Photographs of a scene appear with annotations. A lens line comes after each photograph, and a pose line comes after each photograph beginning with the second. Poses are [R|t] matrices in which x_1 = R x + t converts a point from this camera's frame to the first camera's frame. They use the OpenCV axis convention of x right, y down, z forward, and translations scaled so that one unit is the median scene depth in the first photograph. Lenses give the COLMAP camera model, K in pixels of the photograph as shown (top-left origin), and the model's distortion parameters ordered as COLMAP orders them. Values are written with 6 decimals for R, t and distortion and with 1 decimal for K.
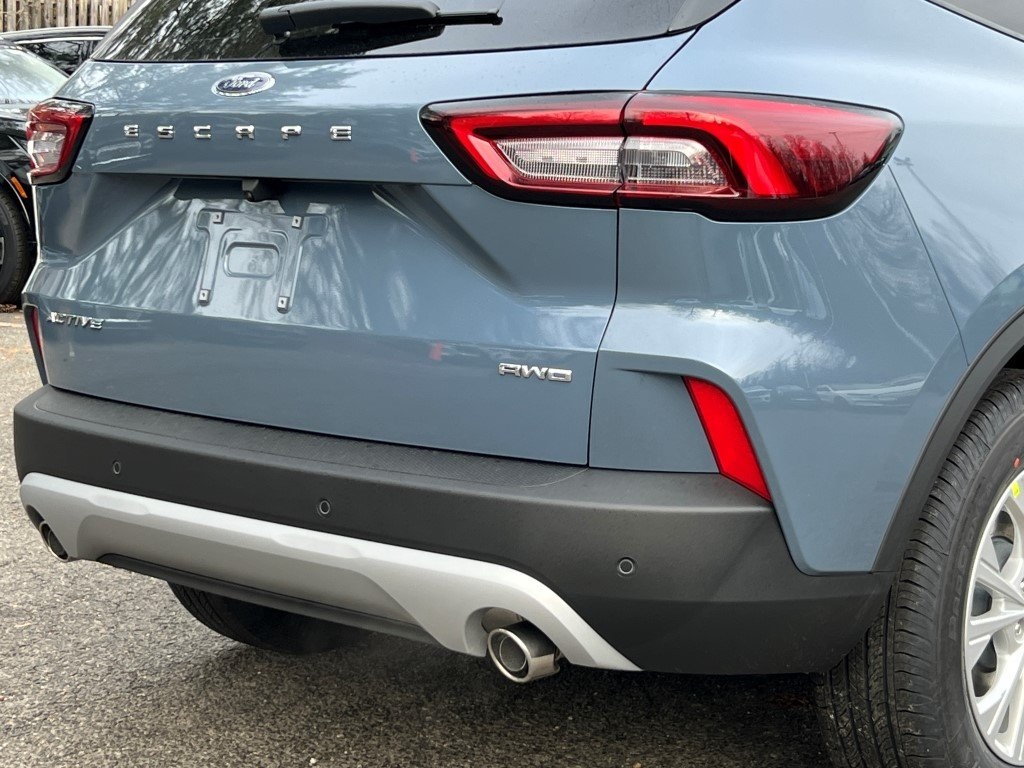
lens RADIAL K [[1902.7, 0, 509.9], [0, 1902.7, 389.1], [0, 0, 1]] dist [0.273896, 0.000000]
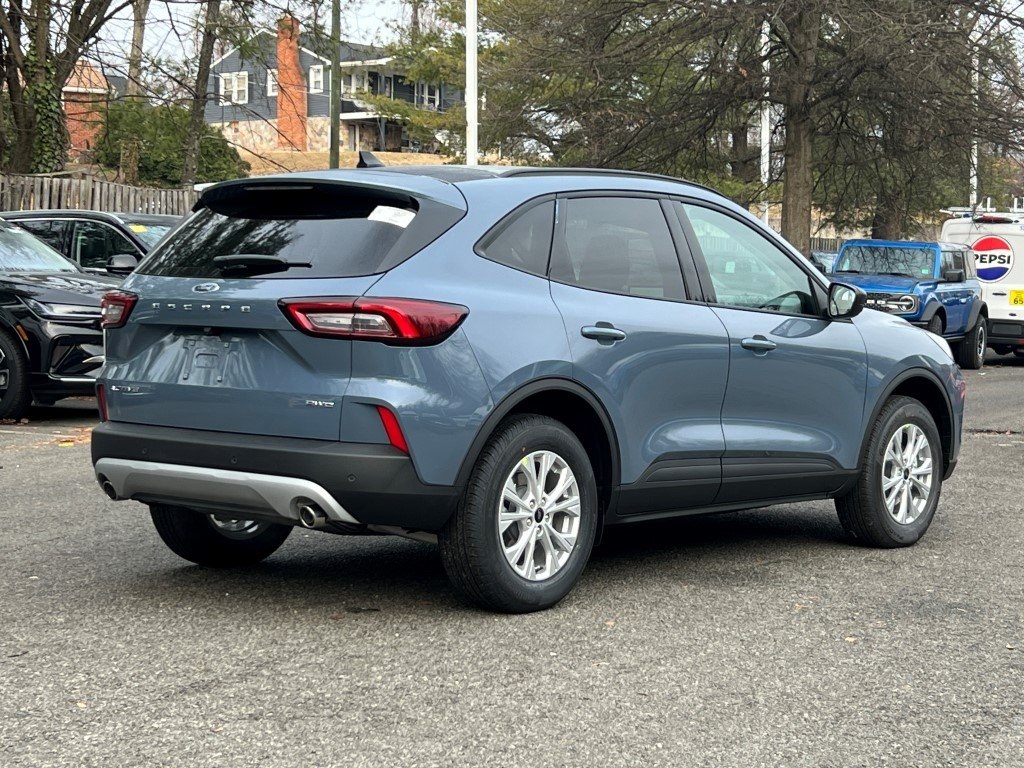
lens RADIAL K [[1902.7, 0, 518.3], [0, 1902.7, 379.6], [0, 0, 1]] dist [0.273896, 0.000000]
pose [[0.999066, 0.017320, 0.039590, 0.165895], [-0.013867, 0.996209, -0.085881, 0.163347], [-0.040927, 0.085252, 0.995519, -1.455053]]
